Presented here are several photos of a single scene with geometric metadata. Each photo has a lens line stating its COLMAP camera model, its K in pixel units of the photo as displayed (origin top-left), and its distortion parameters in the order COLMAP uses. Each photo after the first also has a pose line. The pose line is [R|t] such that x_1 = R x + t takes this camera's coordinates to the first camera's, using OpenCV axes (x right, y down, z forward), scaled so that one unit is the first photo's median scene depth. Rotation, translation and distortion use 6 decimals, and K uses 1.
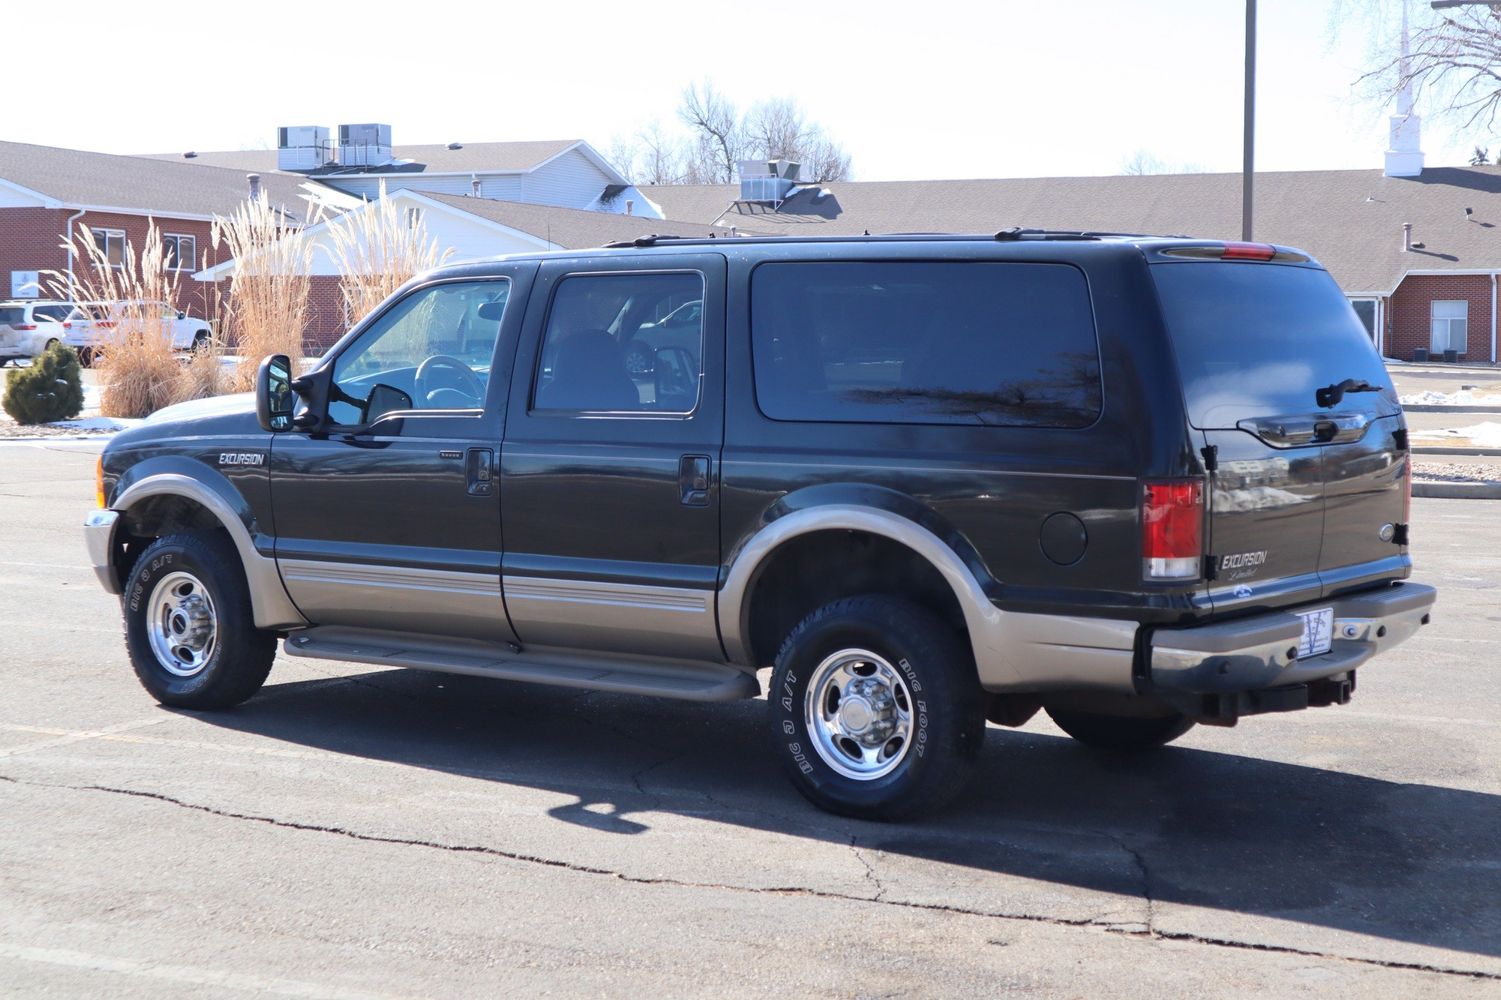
lens RADIAL K [[2549.6, 0, 750.5], [0, 2549.6, 500.0], [0, 0, 1]] dist [0.053241, 0.056843]
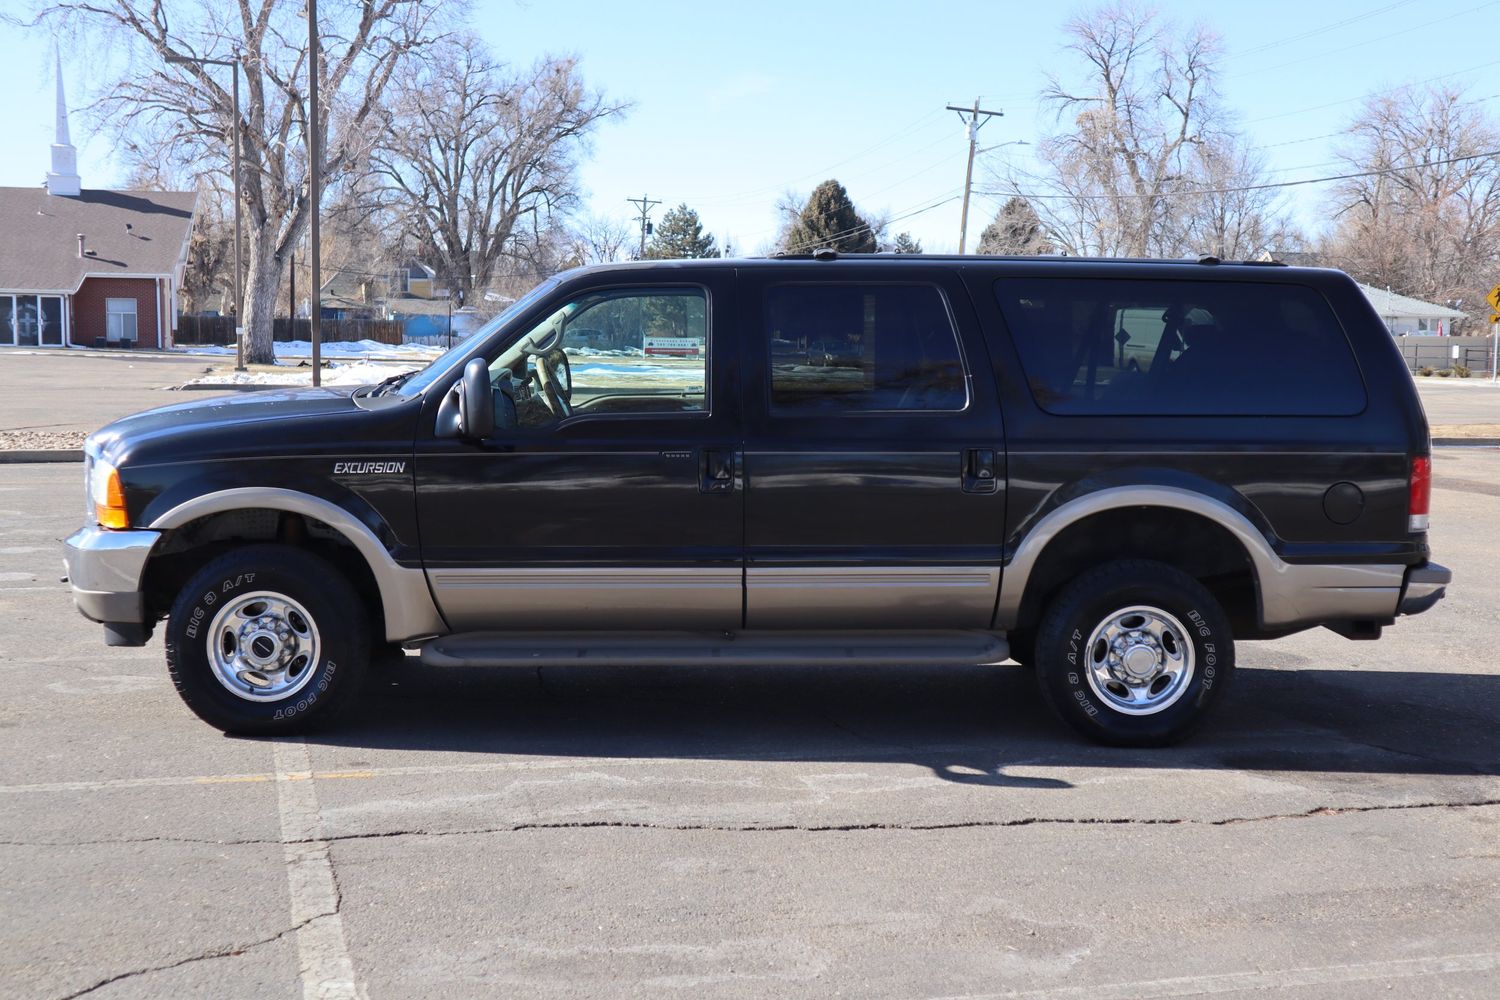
lens RADIAL K [[1968.7, 0, 750.0], [0, 1968.7, 500.0], [0, 0, 1]] dist [0.065548, 0.046641]
pose [[0.774628, -0.053876, 0.630118, -0.609880], [0.038605, 0.998535, 0.037918, -0.029628], [-0.631238, -0.005047, 0.775573, 0.361735]]
